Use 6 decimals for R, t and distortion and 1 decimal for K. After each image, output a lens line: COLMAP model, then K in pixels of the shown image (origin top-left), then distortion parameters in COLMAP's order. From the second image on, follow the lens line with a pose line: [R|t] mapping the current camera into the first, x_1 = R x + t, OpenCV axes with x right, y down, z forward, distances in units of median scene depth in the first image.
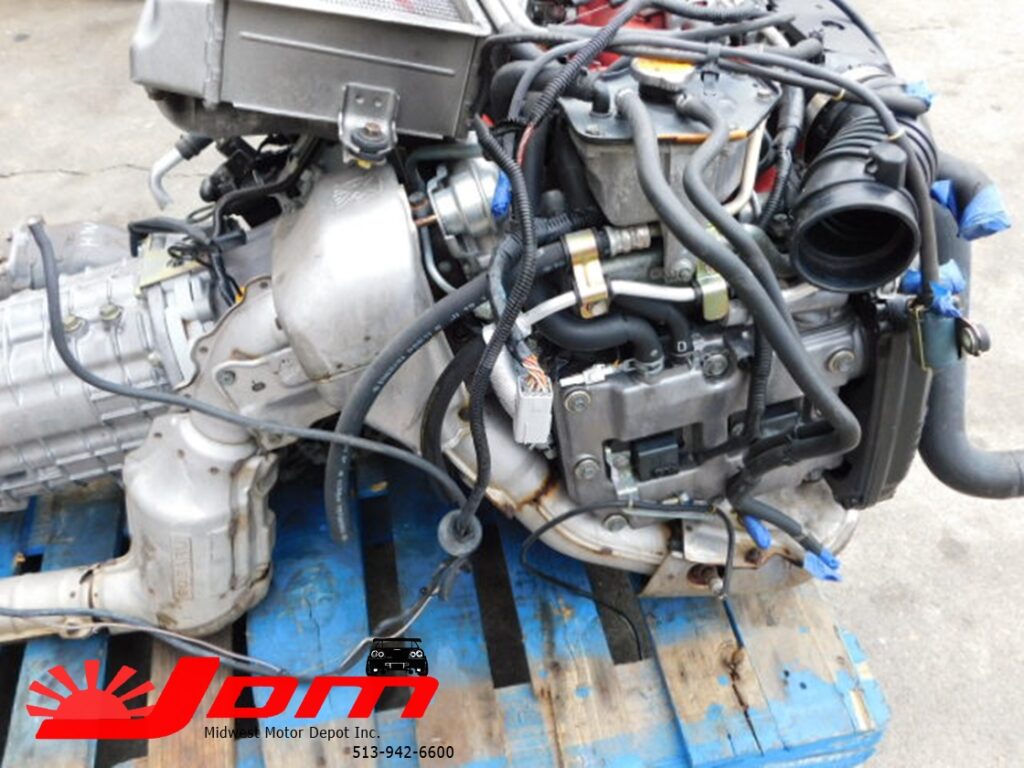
lens RADIAL K [[903.4, 0, 512.0], [0, 903.4, 384.0], [0, 0, 1]] dist [-0.006793, -0.009477]
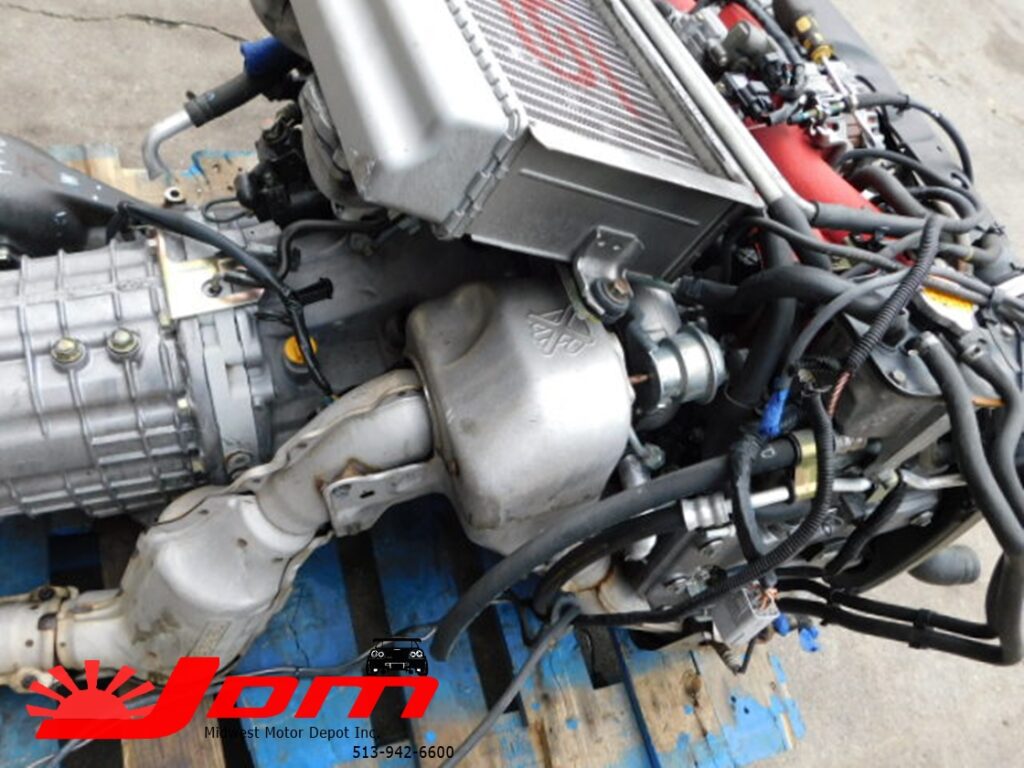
lens RADIAL K [[839.8, 0, 516.4], [0, 839.8, 378.5], [0, 0, 1]] dist [-0.010580, -0.001997]
pose [[0.932744, 0.086511, 0.350007, -0.371235], [-0.159927, 0.969330, 0.186607, -0.237154], [-0.323129, -0.230032, 0.917972, 0.194370]]
